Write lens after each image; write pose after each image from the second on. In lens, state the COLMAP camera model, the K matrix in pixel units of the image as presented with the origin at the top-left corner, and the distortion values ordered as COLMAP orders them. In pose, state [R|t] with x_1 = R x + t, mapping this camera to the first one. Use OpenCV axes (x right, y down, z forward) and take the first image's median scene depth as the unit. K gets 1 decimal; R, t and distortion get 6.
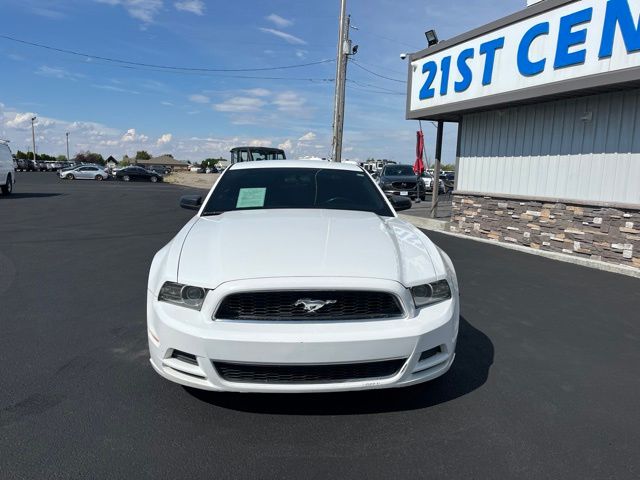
lens RADIAL K [[482.0, 0, 320.0], [0, 482.0, 240.0], [0, 0, 1]] dist [0.068871, -0.101824]
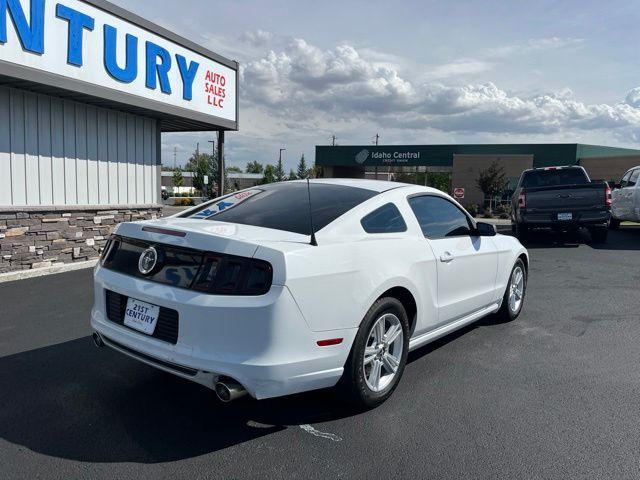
lens RADIAL K [[480.6, 0, 319.6], [0, 480.6, 234.5], [0, 0, 1]] dist [0.058418, -0.077380]
pose [[-0.732490, -0.107274, 0.672273, -0.341288], [0.048657, 0.976732, 0.208871, -0.142766], [-0.679037, 0.185707, -0.710227, 0.964838]]
